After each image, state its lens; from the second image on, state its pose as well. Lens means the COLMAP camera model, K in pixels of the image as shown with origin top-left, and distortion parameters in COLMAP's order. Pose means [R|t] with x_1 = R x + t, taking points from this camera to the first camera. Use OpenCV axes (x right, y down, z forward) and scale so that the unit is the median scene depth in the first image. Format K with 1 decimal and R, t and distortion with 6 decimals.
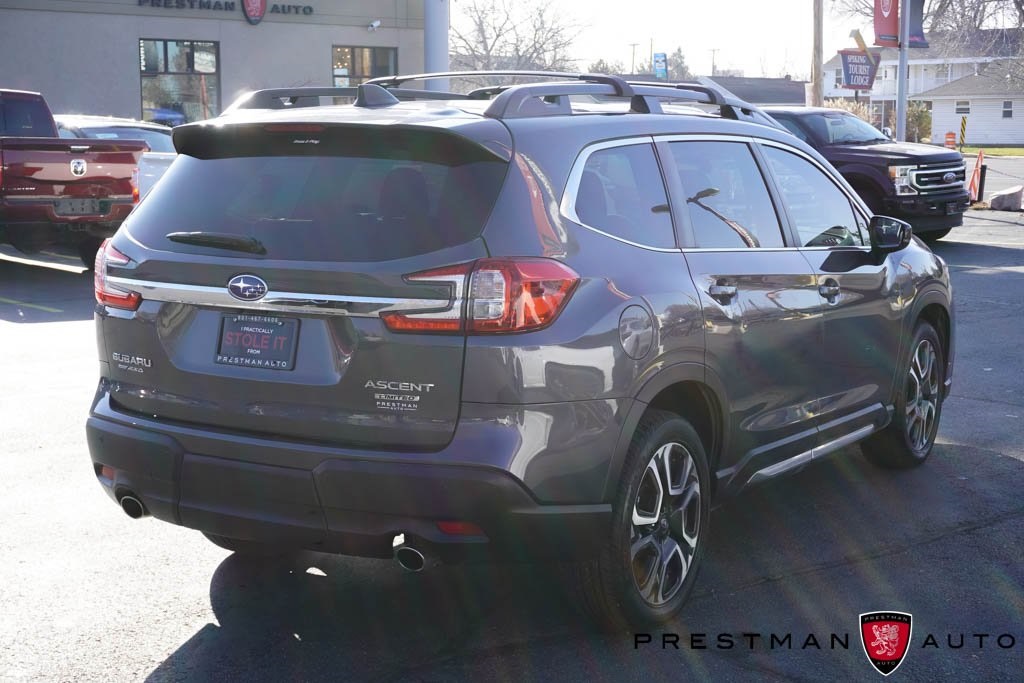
lens RADIAL K [[1643.8, 0, 512.3], [0, 1643.8, 340.6], [0, 0, 1]] dist [0.054400, 0.000000]
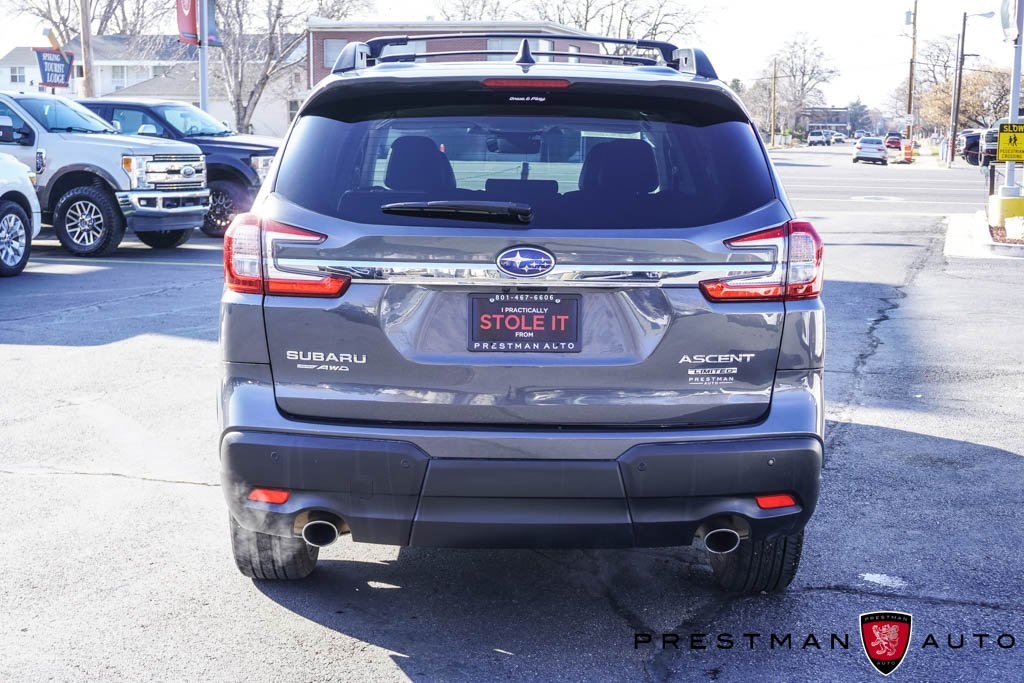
lens RADIAL K [[1546.2, 0, 511.7], [0, 1546.2, 343.3], [0, 0, 1]] dist [0.034181, 0.000000]
pose [[0.836649, -0.064899, 0.543882, -0.614374], [0.060828, 0.997823, 0.025495, -0.010342], [-0.544352, 0.011753, 0.838775, 0.305709]]
